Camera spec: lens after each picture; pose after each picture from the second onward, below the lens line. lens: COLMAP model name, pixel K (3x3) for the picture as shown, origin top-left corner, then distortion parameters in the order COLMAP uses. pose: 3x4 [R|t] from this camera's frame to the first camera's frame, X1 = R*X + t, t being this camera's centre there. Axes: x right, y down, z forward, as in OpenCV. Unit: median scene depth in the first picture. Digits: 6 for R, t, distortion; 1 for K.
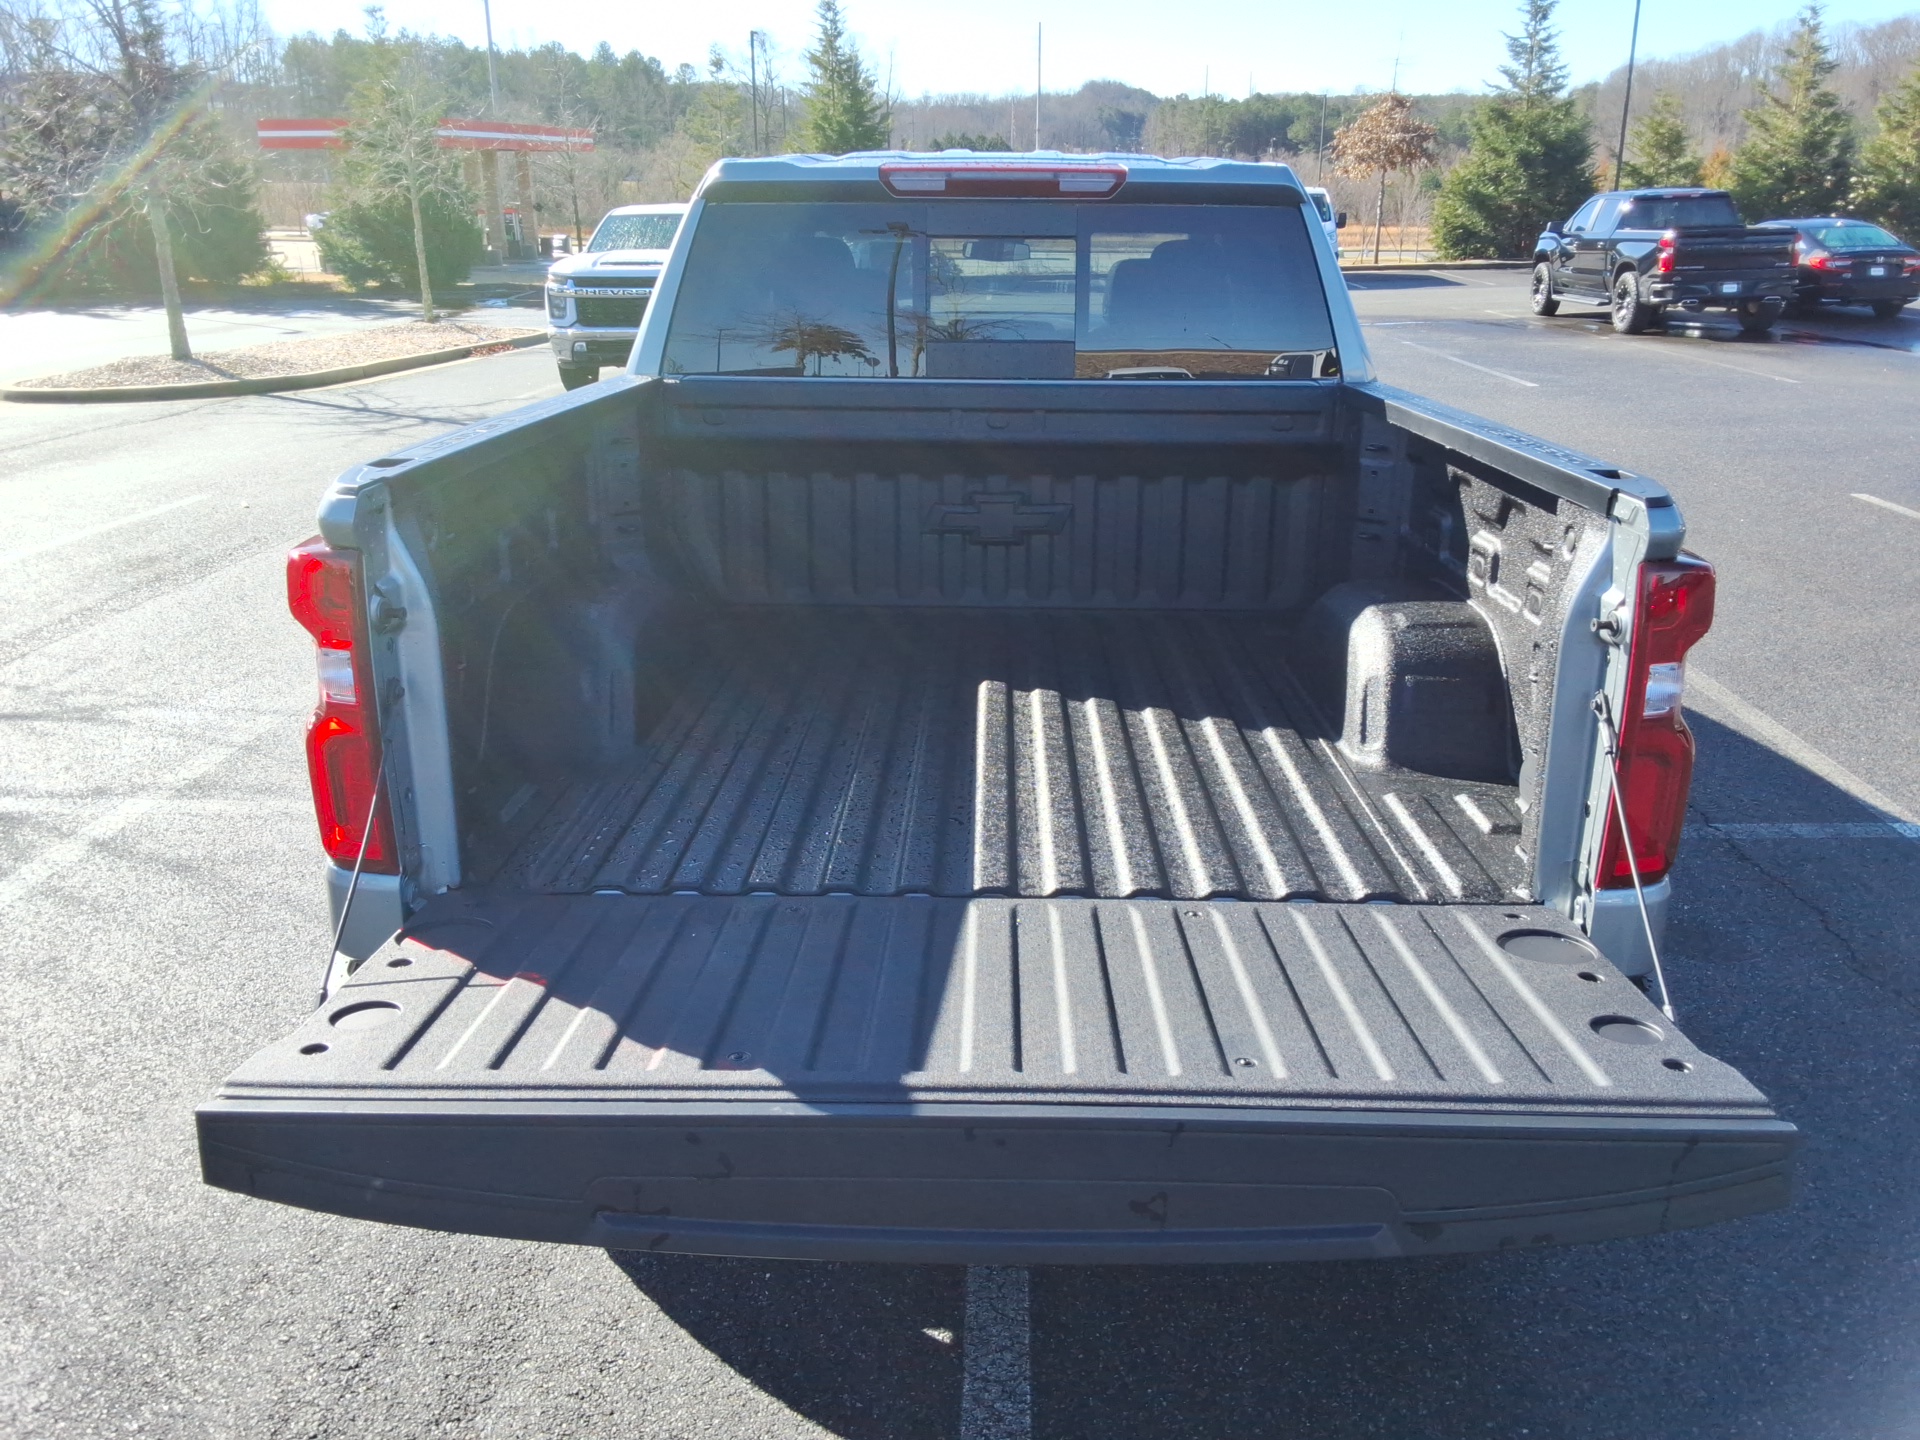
lens RADIAL K [[1530.5, 0, 983.6], [0, 1530.5, 715.0], [0, 0, 1]] dist [0.103285, -0.155779]
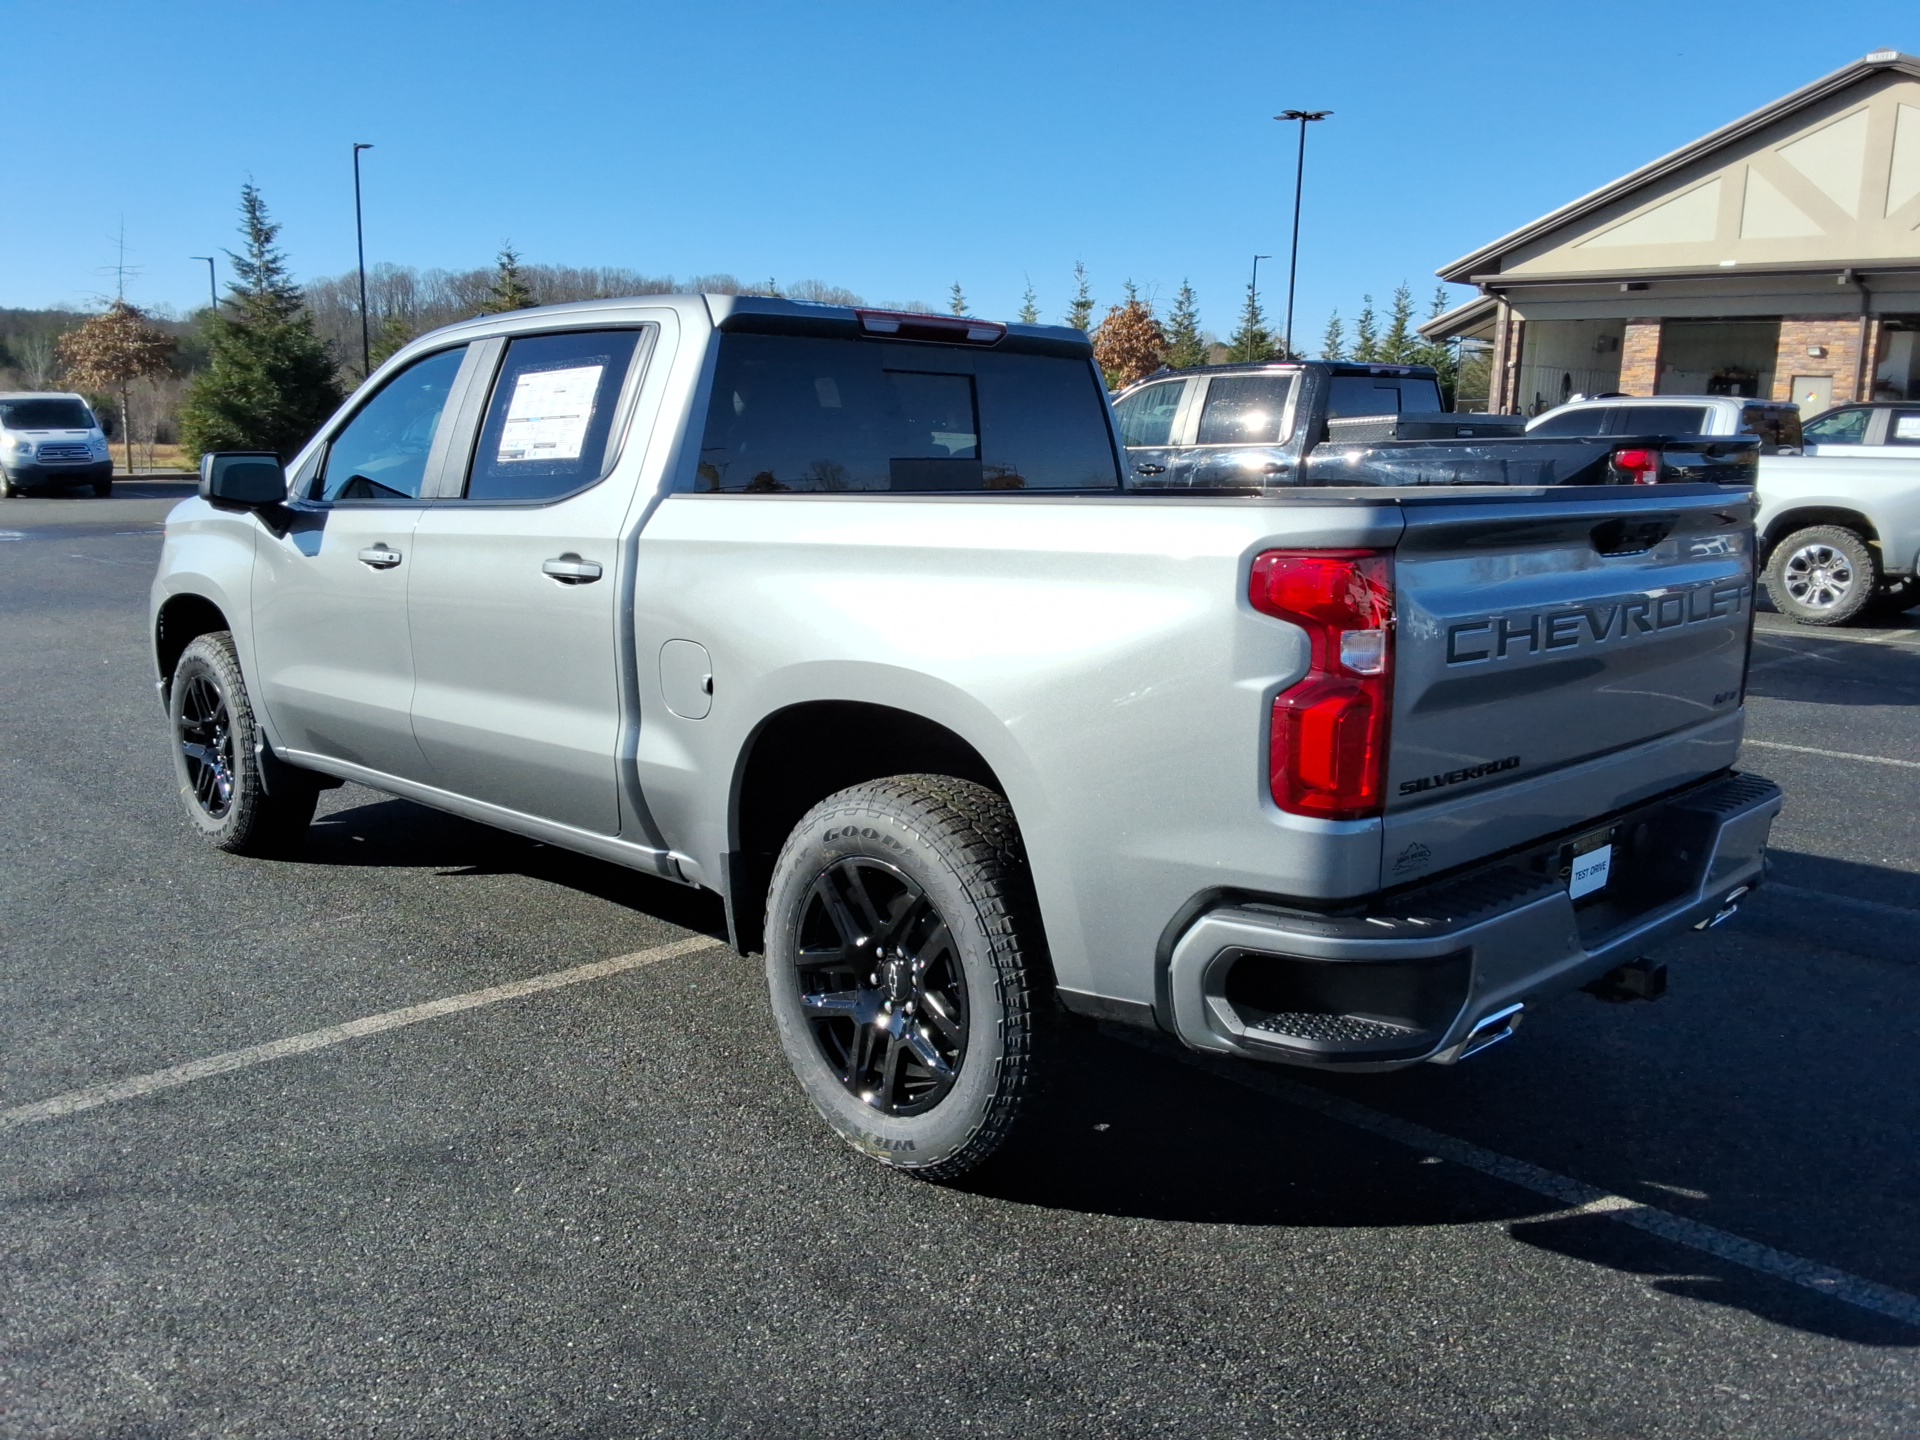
lens RADIAL K [[1530.5, 0, 973.6], [0, 1530.5, 714.7], [0, 0, 1]] dist [0.103285, -0.155779]
pose [[0.696030, -0.121367, 0.707681, -0.167896], [0.214813, 0.975666, -0.043950, 0.000856], [-0.685126, 0.182610, 0.705164, 0.039448]]
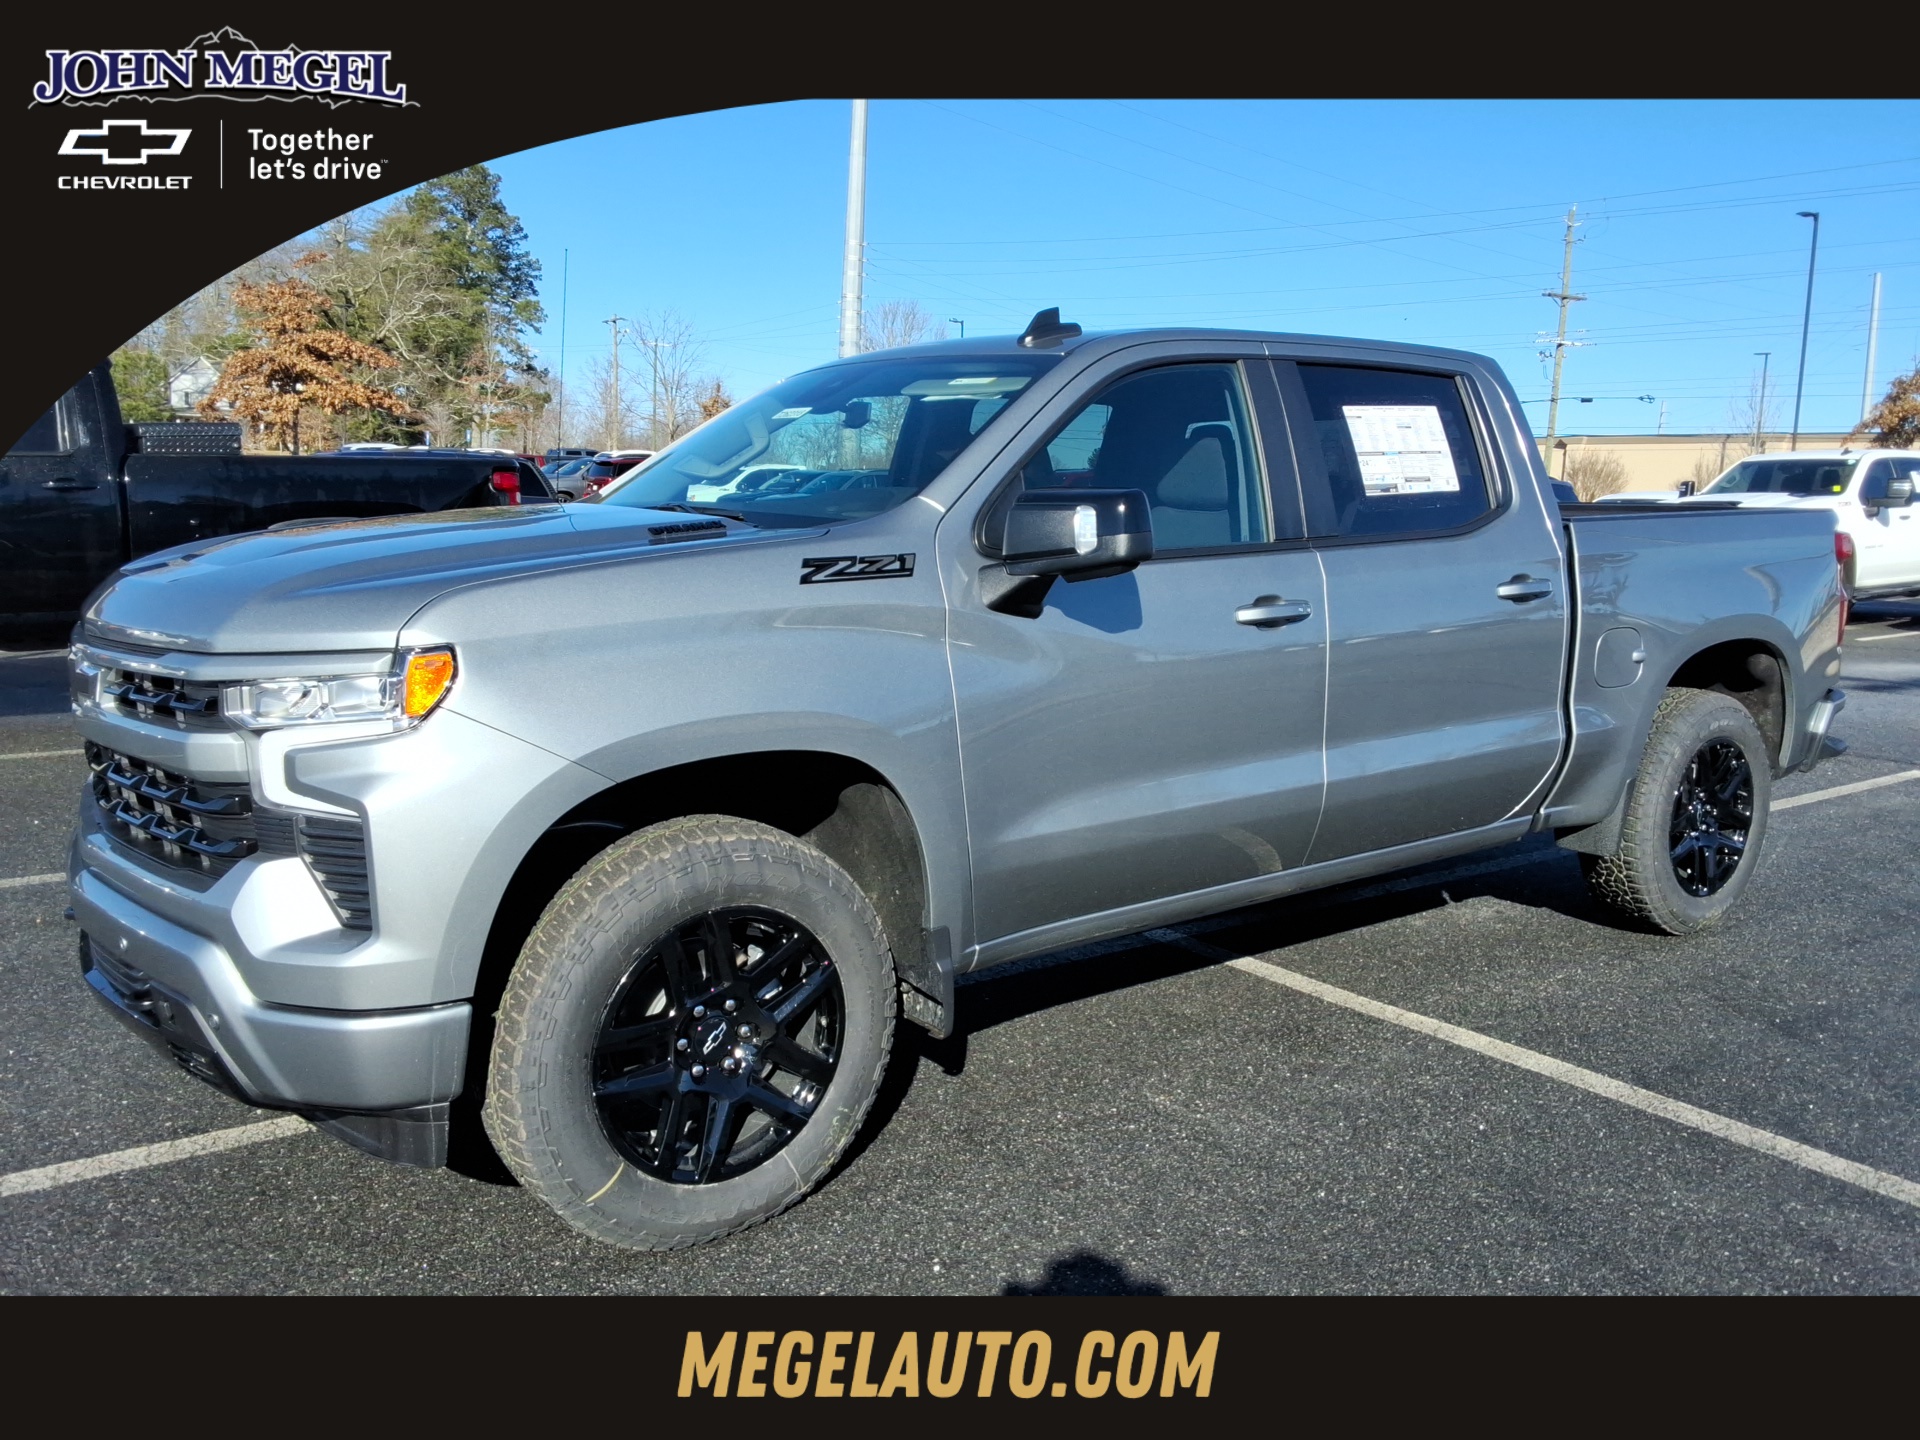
lens RADIAL K [[1530.5, 0, 976.2], [0, 1530.5, 713.8], [0, 0, 1]] dist [0.103285, -0.155779]
pose [[-0.618247, -0.126984, 0.775658, -0.190571], [0.219527, 0.919691, 0.325541, -0.121004], [-0.754704, 0.371543, -0.540720, 0.430642]]
